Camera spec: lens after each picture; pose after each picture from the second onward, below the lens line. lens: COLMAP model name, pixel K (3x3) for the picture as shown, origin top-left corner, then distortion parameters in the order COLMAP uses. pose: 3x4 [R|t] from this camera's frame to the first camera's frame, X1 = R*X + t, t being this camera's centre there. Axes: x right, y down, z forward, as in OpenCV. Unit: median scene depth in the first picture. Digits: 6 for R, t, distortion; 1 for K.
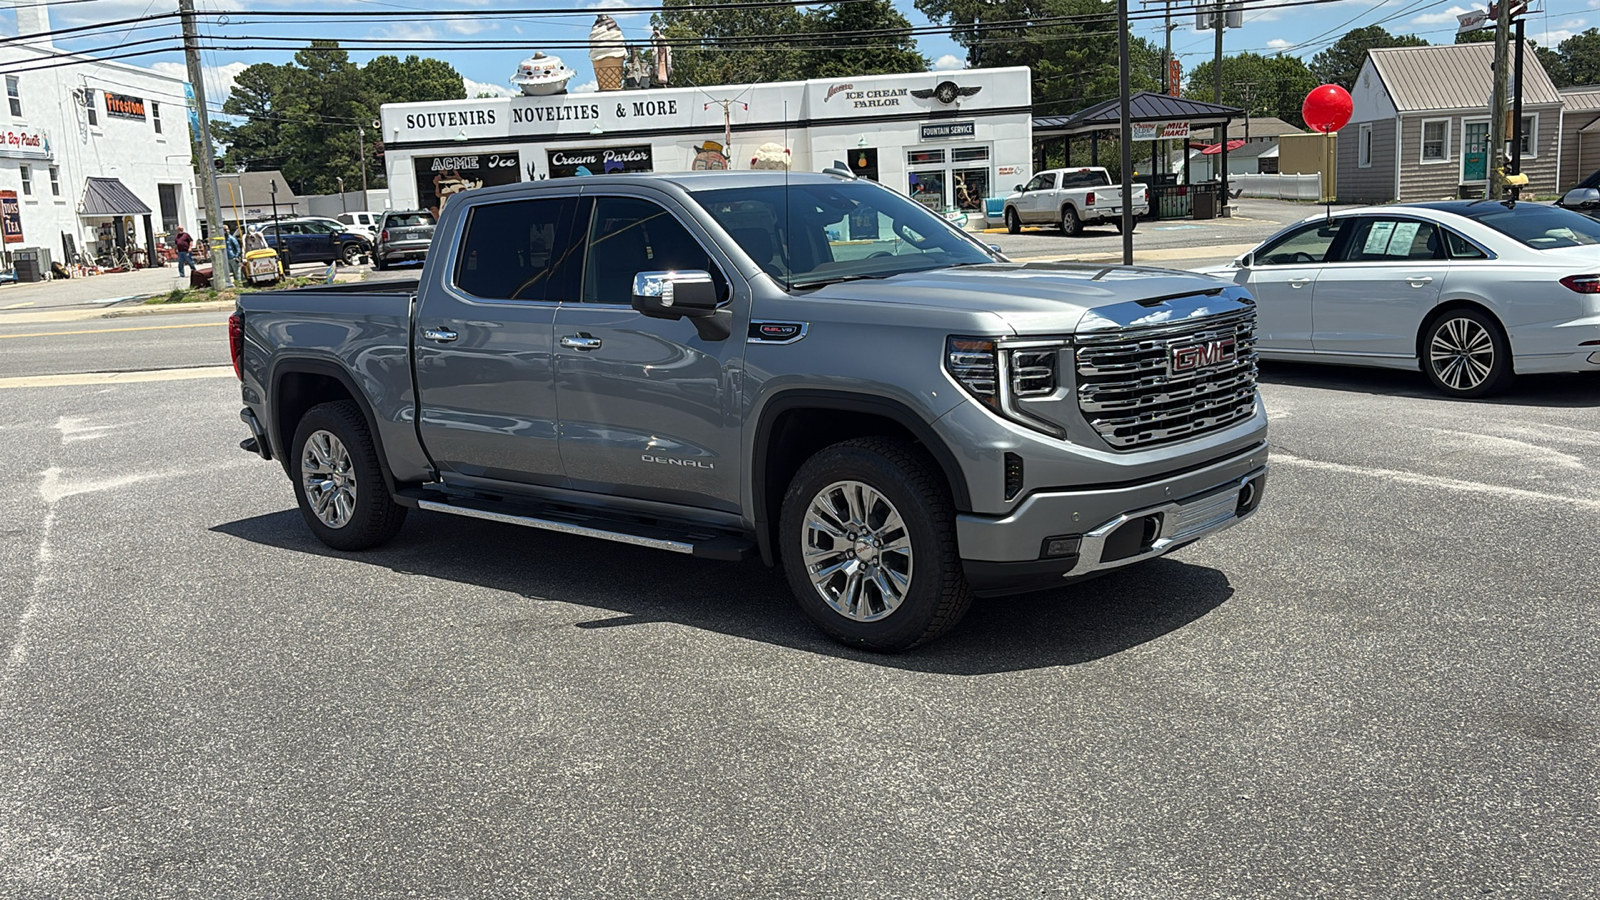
lens RADIAL K [[1492.1, 0, 761.1], [0, 1492.1, 447.4], [0, 0, 1]] dist [0.026826, 0.000000]
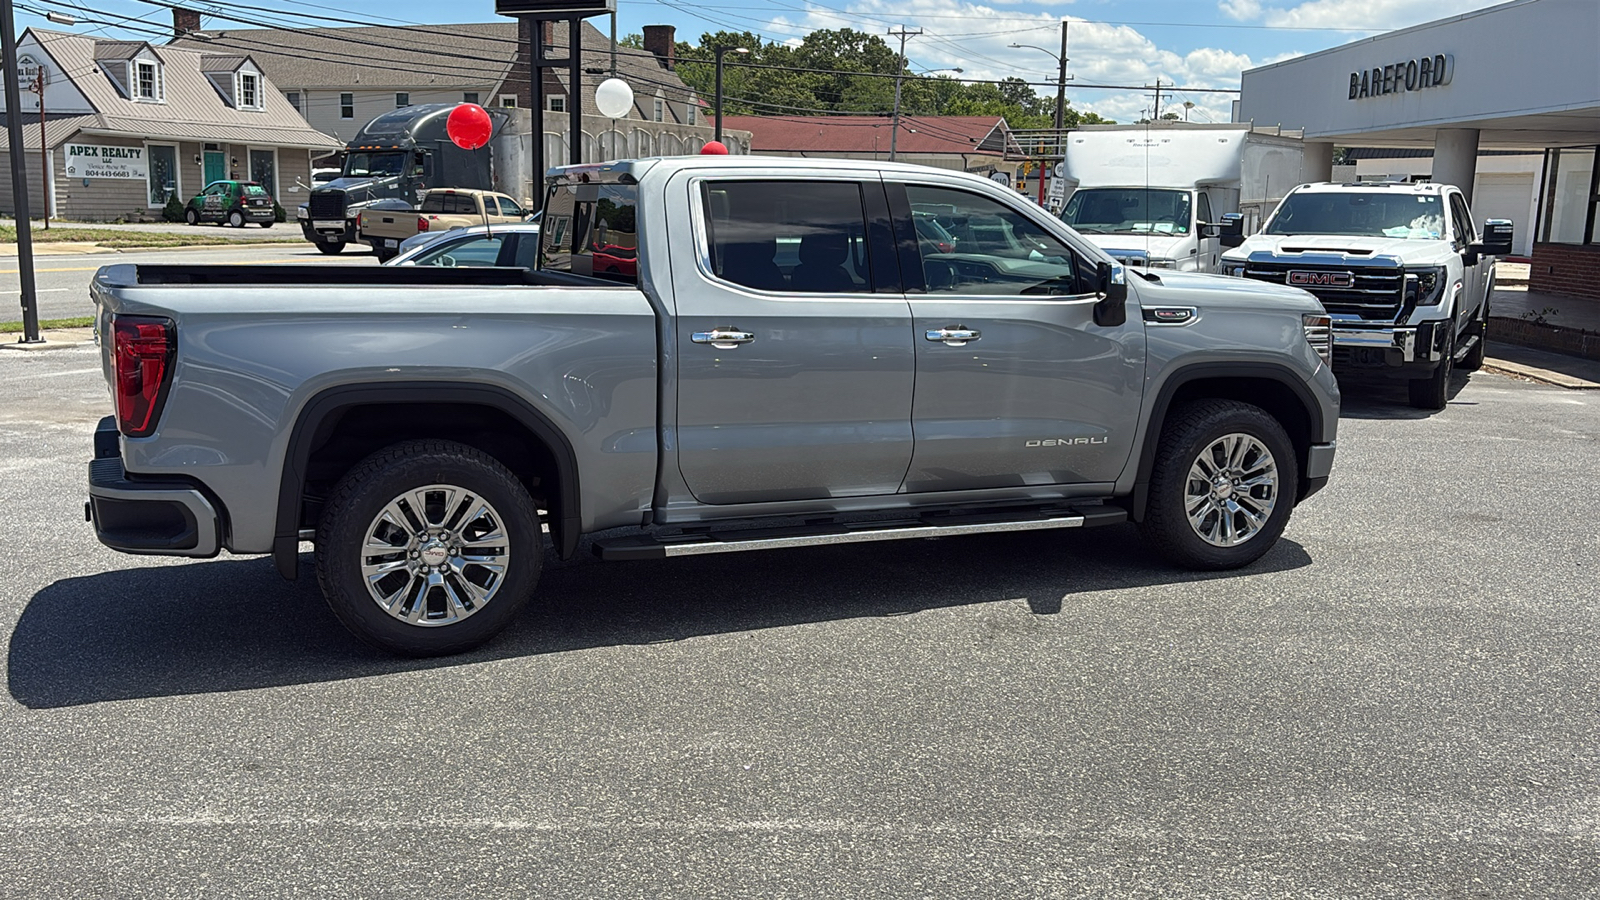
lens RADIAL K [[1492.1, 0, 802.4], [0, 1492.1, 456.0], [0, 0, 1]] dist [0.026826, 0.000000]
pose [[0.391711, -0.091581, 0.915519, -1.165955], [0.101003, 0.993300, 0.056147, -0.062166], [-0.914528, 0.070477, 0.398337, 0.790552]]
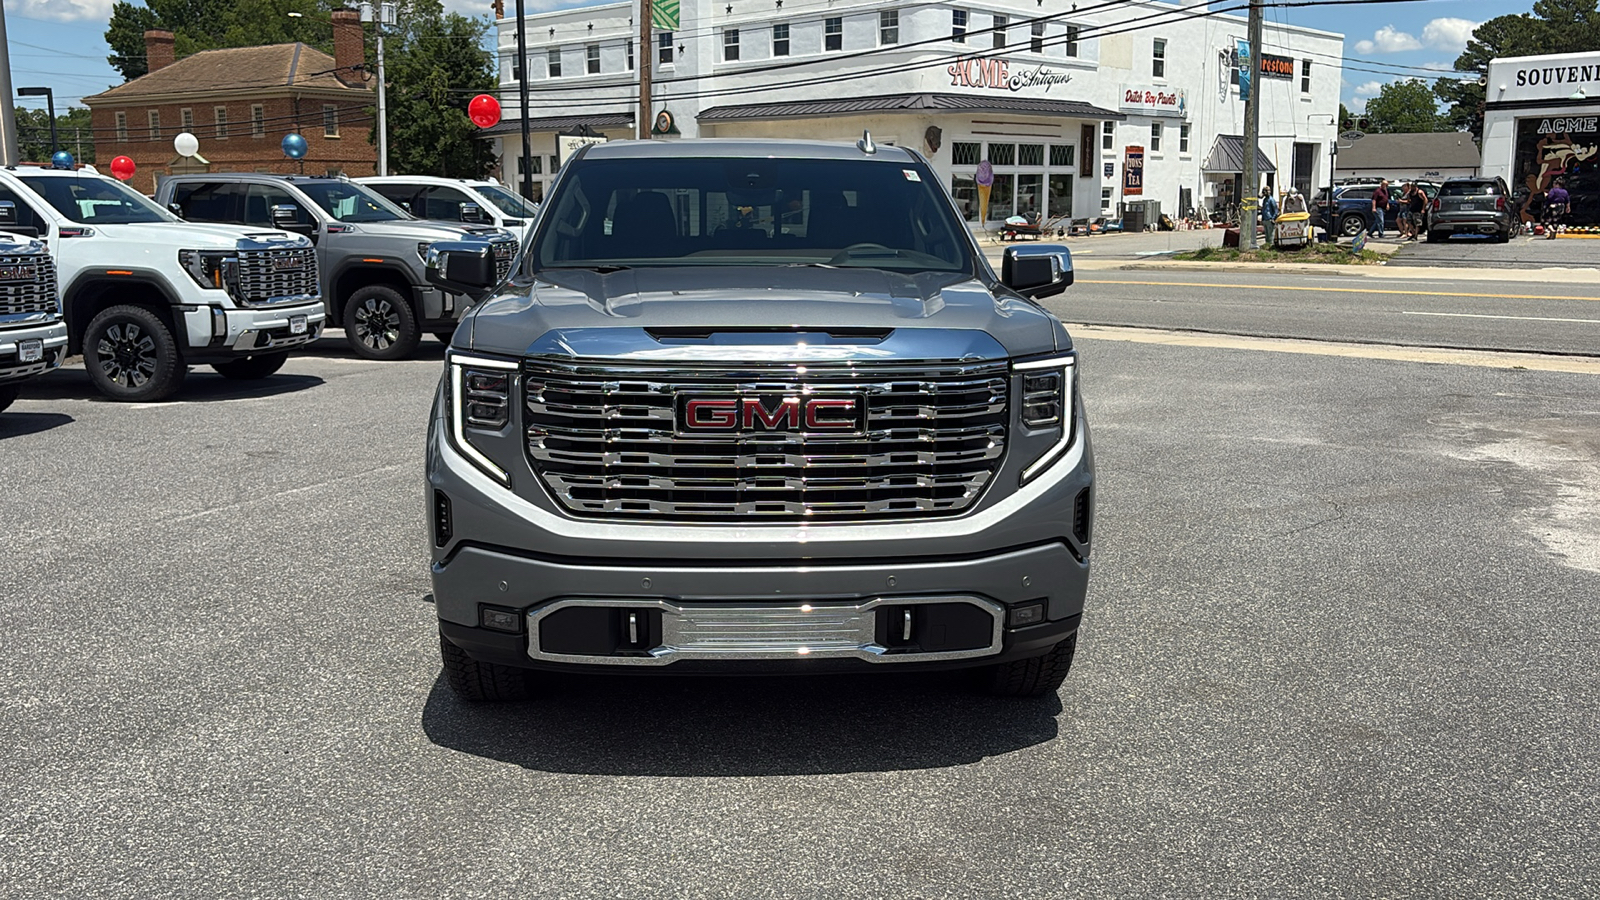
lens RADIAL K [[1492.1, 0, 787.5], [0, 1492.1, 460.6], [0, 0, 1]] dist [0.026826, 0.000000]
pose [[0.718887, 0.169316, -0.674191, 0.748480], [-0.145643, 0.985042, 0.092084, -0.101539], [0.679698, 0.031993, 0.732794, 0.460024]]
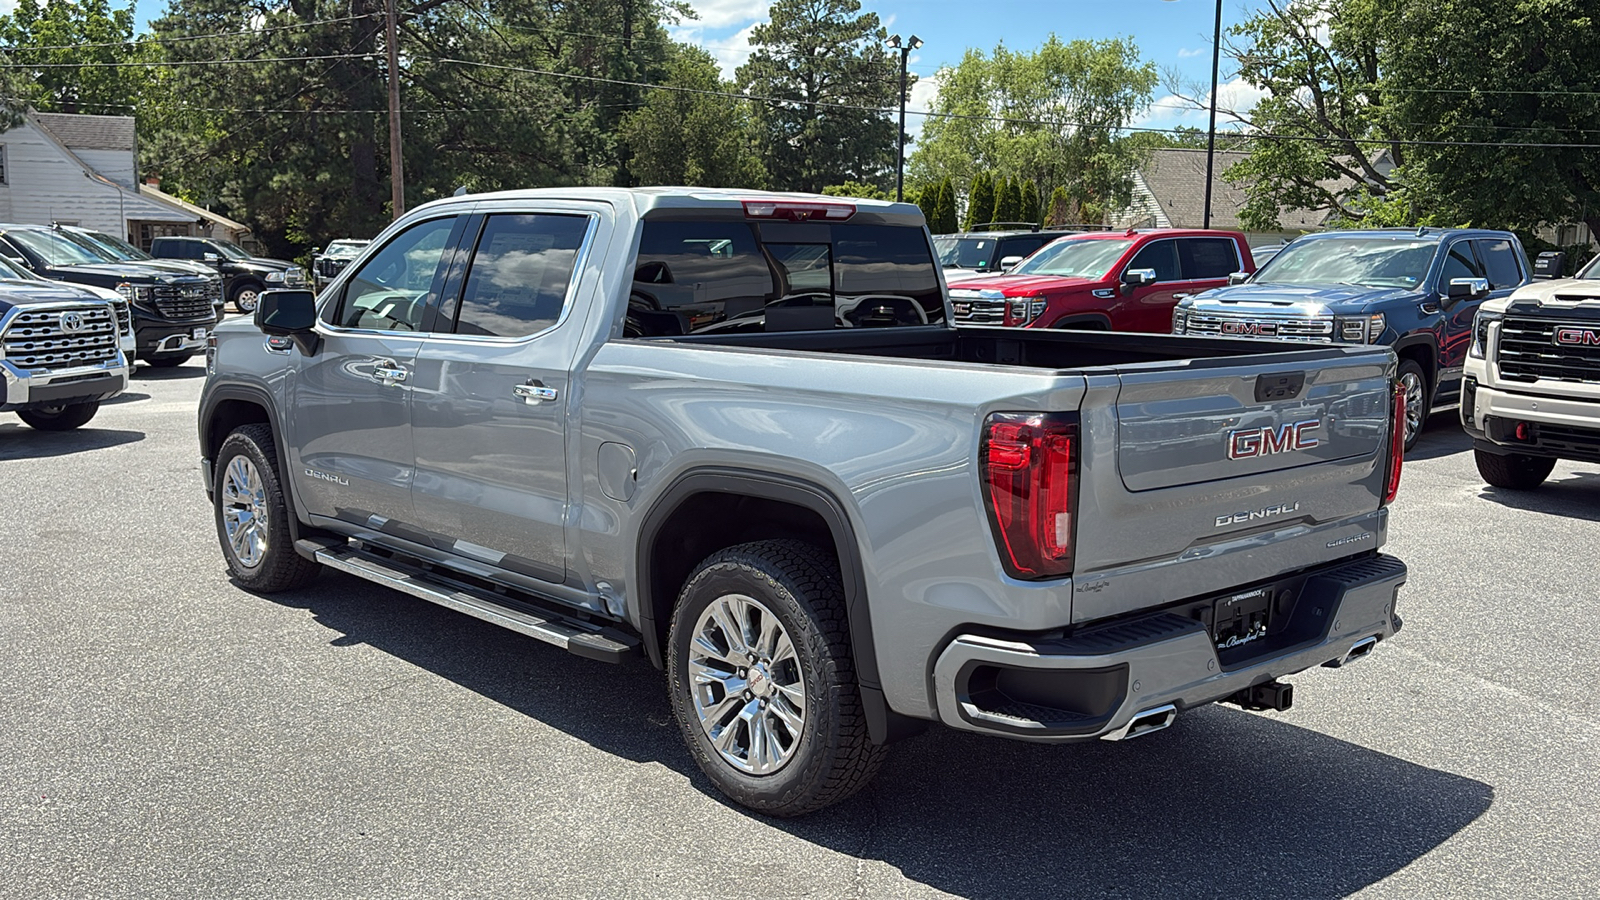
lens RADIAL K [[1492.1, 0, 793.4], [0, 1492.1, 451.8], [0, 0, 1]] dist [0.026826, 0.000000]
pose [[-0.995415, 0.032247, 0.090050, -0.271161], [0.056276, 0.958710, 0.278763, -0.339660], [-0.077343, 0.282552, -0.956129, 2.299067]]
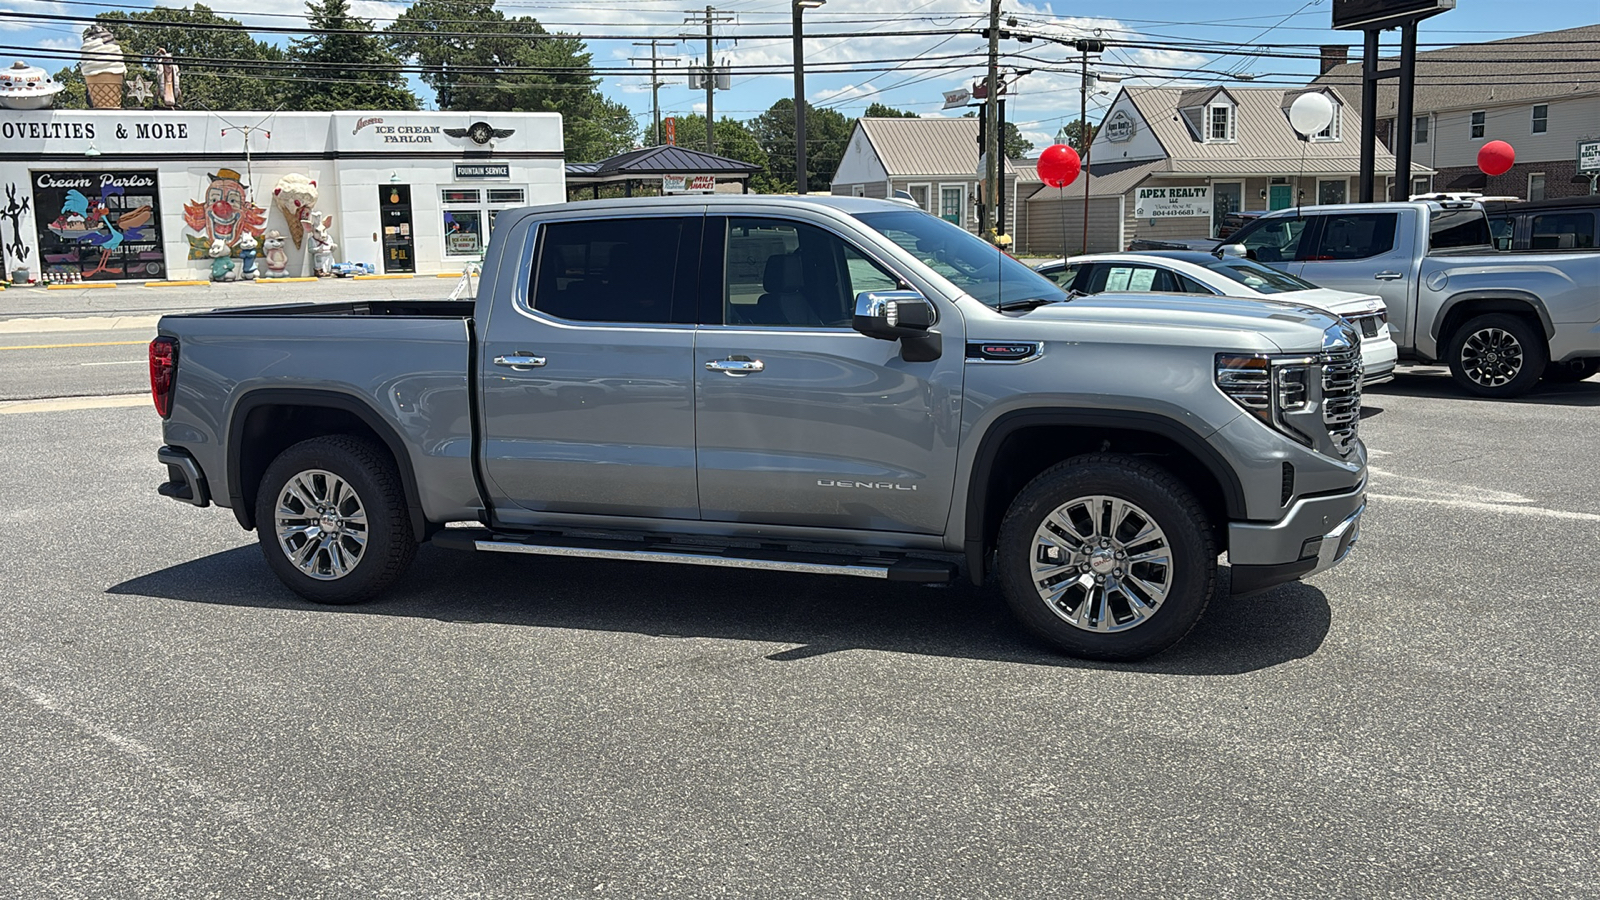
lens RADIAL K [[1492.1, 0, 756.4], [0, 1492.1, 443.9], [0, 0, 1]] dist [0.026826, 0.000000]
pose [[0.933852, -0.018328, 0.357189, -0.502324], [0.029771, 0.999204, -0.026565, 0.006831], [-0.356418, 0.035442, 0.933654, 0.111279]]
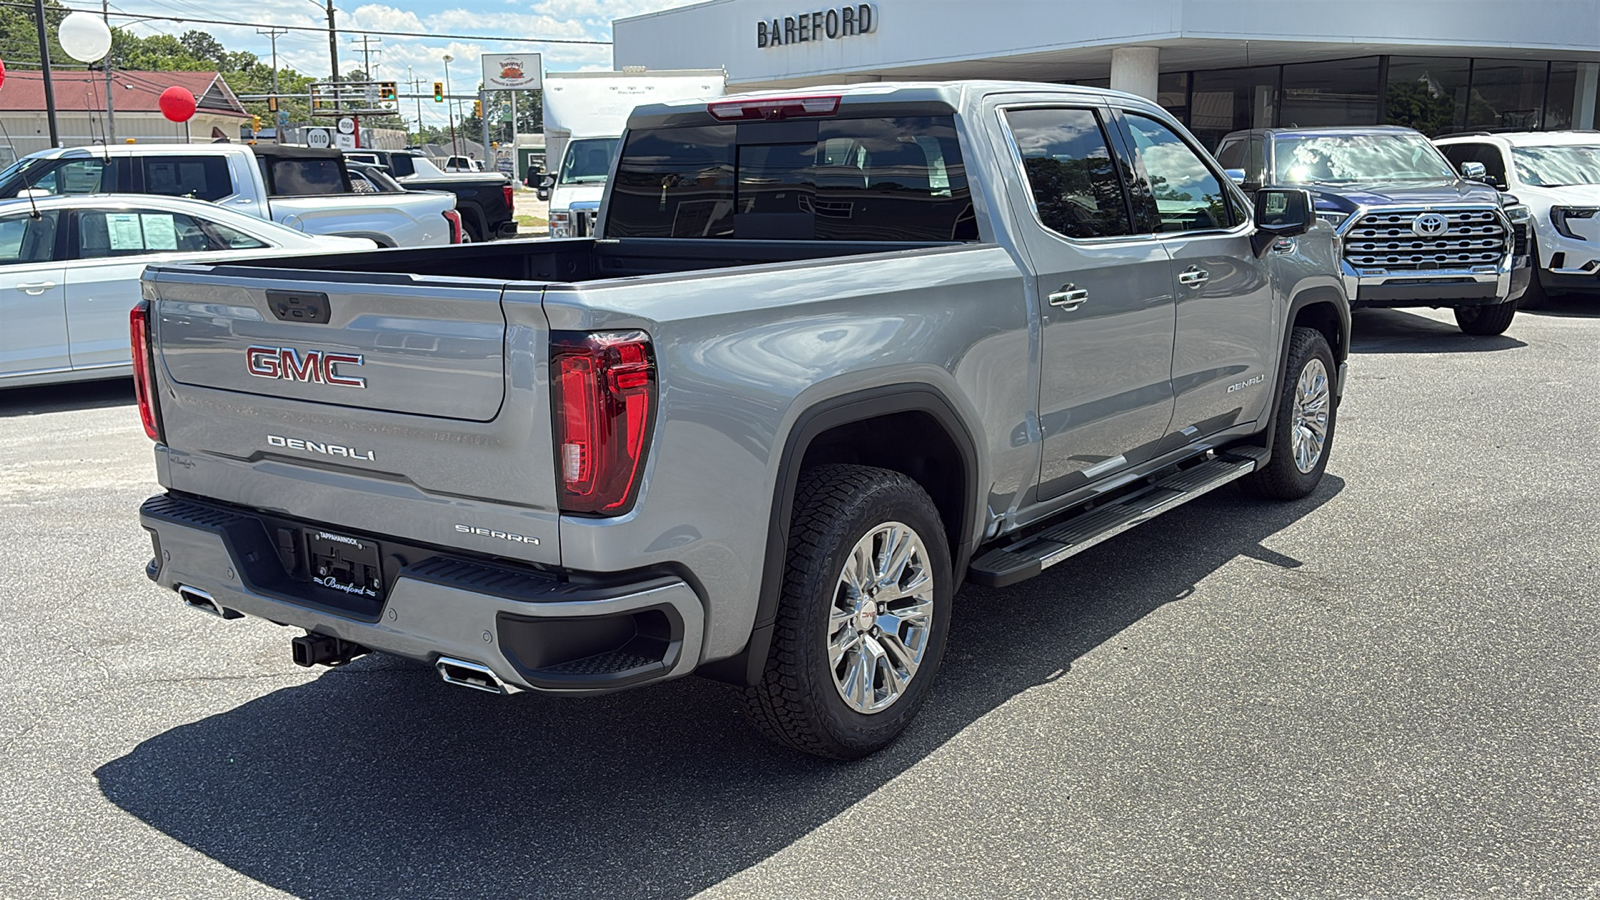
lens RADIAL K [[1492.1, 0, 786.9], [0, 1492.1, 455.0], [0, 0, 1]] dist [0.026826, 0.000000]
pose [[-0.104996, -0.135699, 0.985171, -1.076716], [0.176598, 0.972358, 0.152755, -0.159809], [-0.978667, 0.190018, -0.078130, 1.465583]]
